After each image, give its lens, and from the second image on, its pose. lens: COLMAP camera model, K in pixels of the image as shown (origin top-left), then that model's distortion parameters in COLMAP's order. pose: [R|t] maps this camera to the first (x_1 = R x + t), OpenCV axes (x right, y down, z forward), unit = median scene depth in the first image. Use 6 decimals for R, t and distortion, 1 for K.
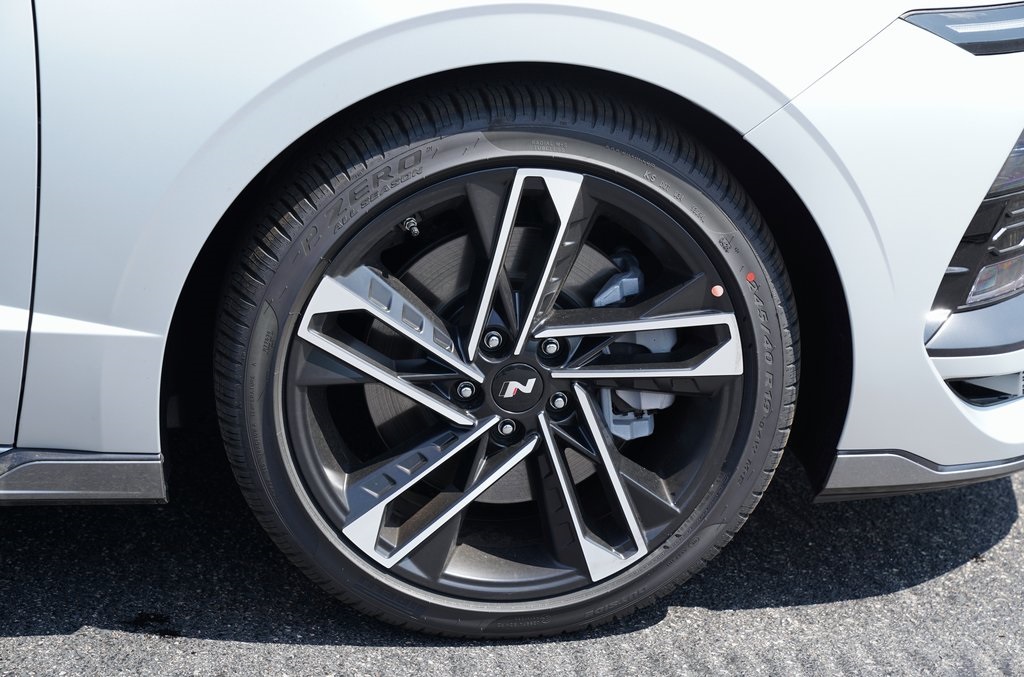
lens RADIAL K [[2012.0, 0, 510.7], [0, 2012.0, 339.8], [0, 0, 1]] dist [0.361167, 0.000000]
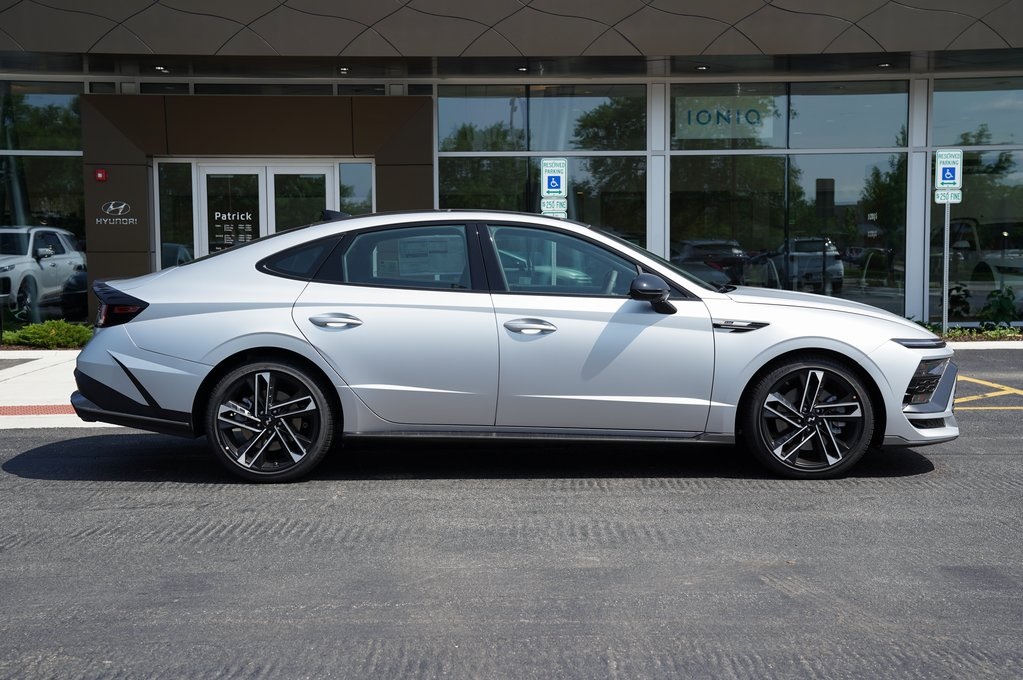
lens RADIAL K [[1413.0, 0, 511.0], [0, 1413.0, 337.6], [0, 0, 1]] dist [0.164355, 0.000000]
pose [[0.993109, -0.032784, -0.112513, -0.304582], [0.002998, 0.966867, -0.255262, 0.670898], [0.117153, 0.253165, 0.960303, -2.250399]]
